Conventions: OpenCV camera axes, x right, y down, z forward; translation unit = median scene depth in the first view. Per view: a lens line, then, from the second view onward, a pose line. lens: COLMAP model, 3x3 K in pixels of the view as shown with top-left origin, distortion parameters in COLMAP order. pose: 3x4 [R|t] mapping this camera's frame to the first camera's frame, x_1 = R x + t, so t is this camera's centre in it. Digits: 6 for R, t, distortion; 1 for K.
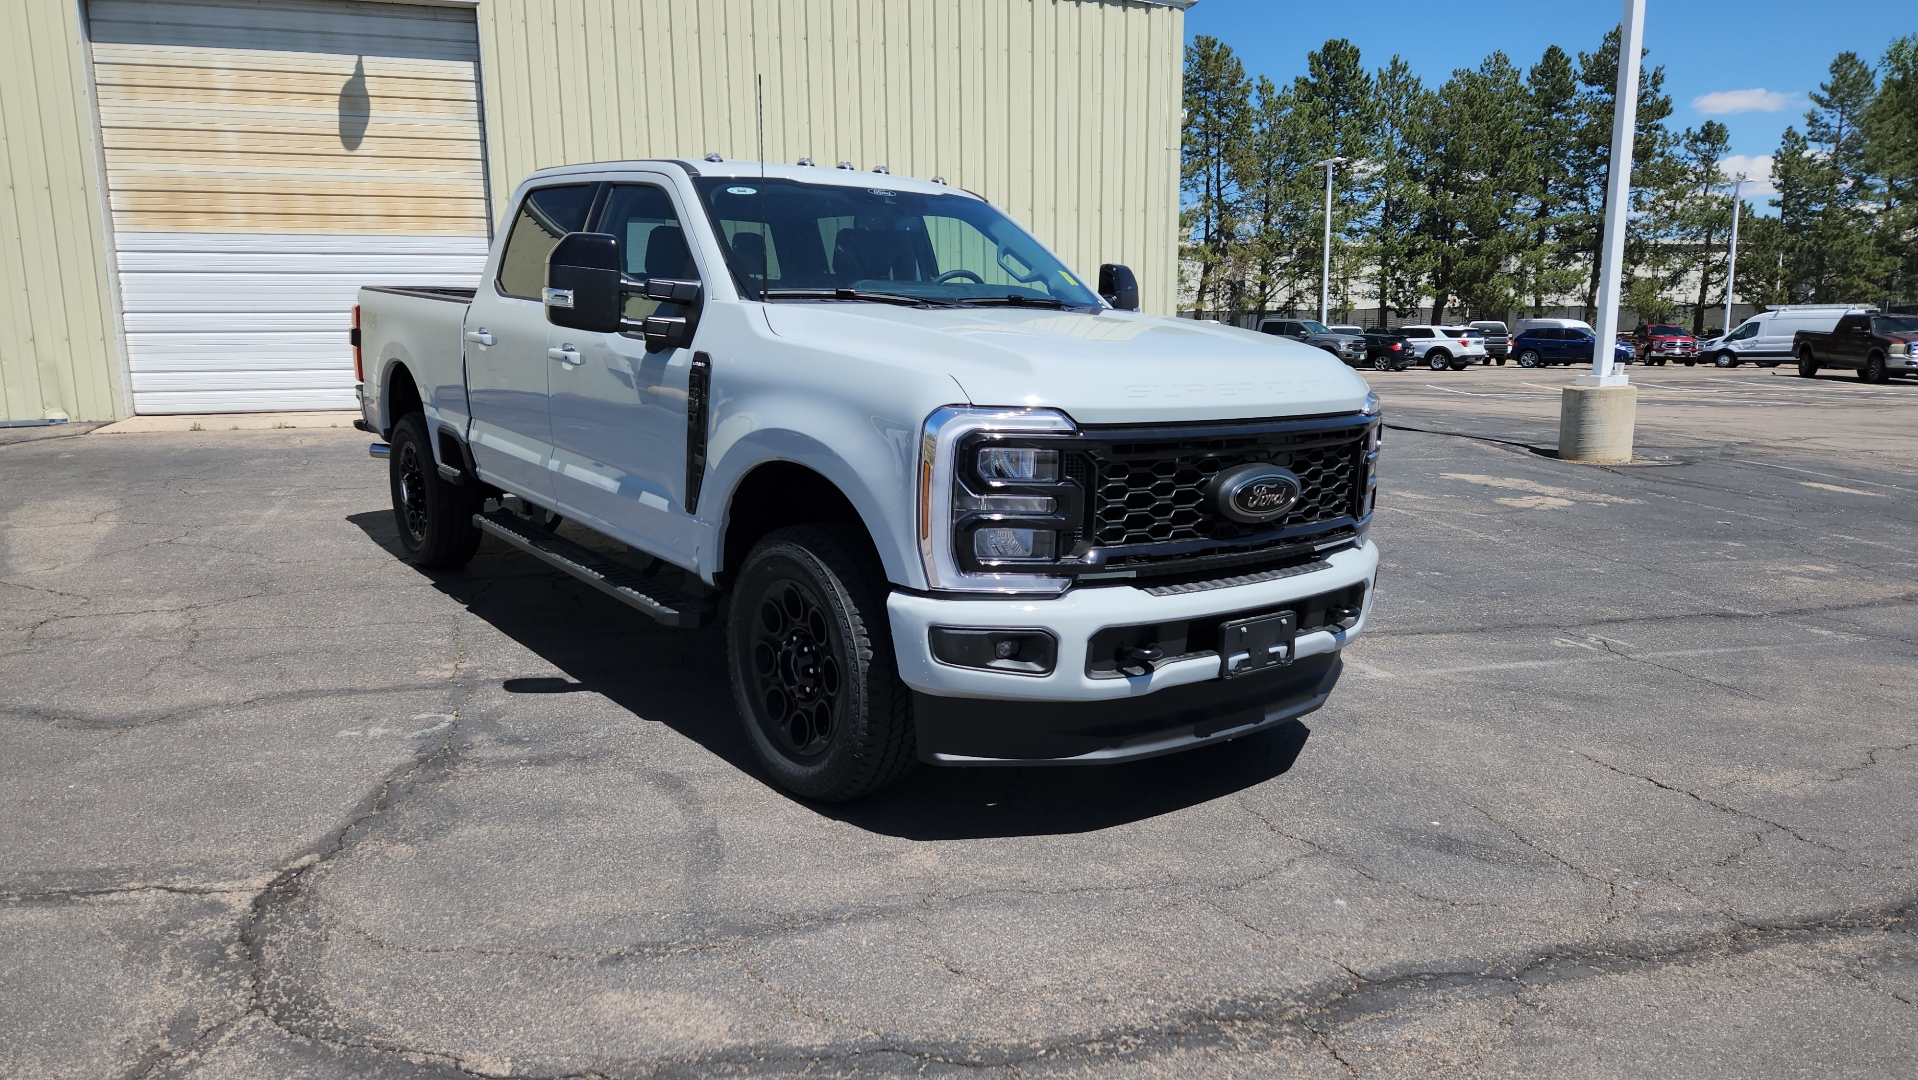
lens RADIAL K [[1284.2, 0, 938.0], [0, 1284.2, 543.2], [0, 0, 1]] dist [0.074860, -0.062223]
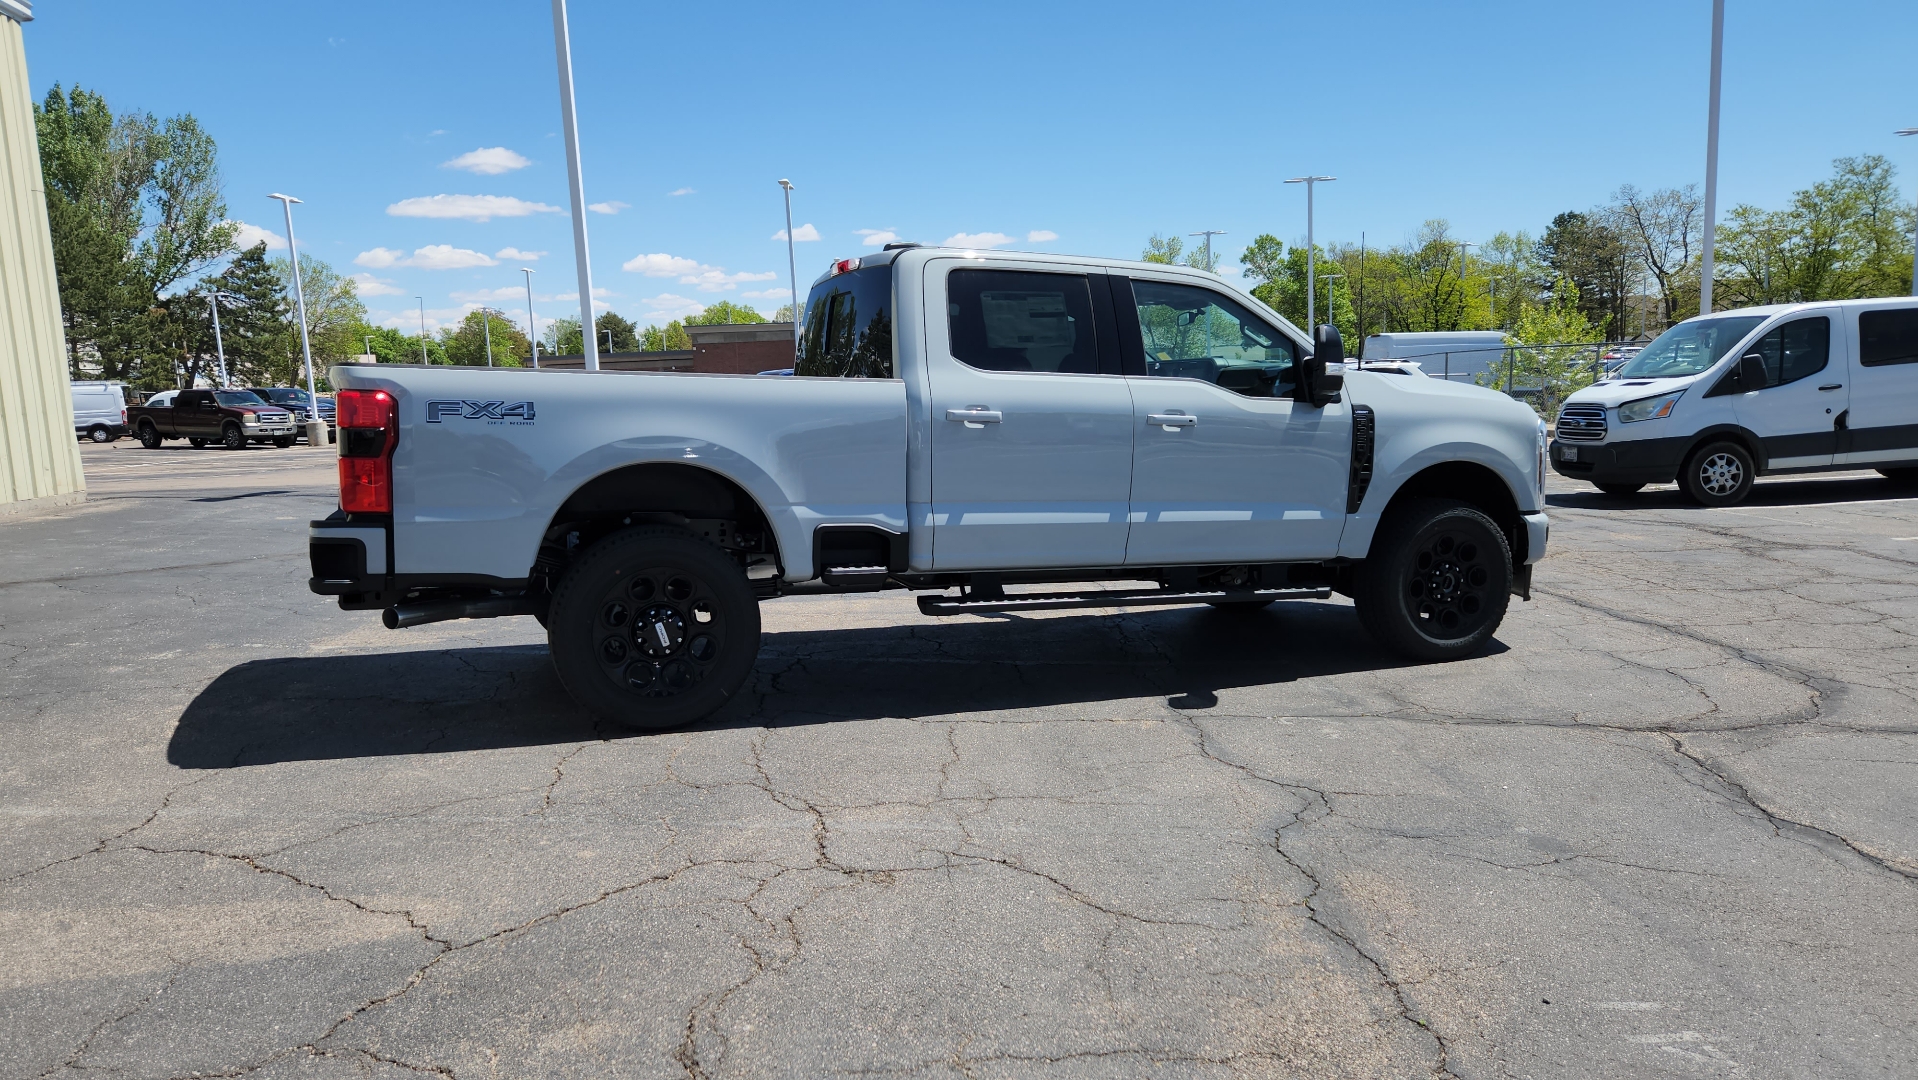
lens RADIAL K [[1283.2, 0, 915.0], [0, 1283.2, 529.0], [0, 0, 1]] dist [0.076823, -0.064552]
pose [[0.285235, -0.121731, 0.950696, -1.317502], [0.186159, 0.980049, 0.069636, -0.152436], [-0.940205, 0.157118, 0.302206, 0.774331]]
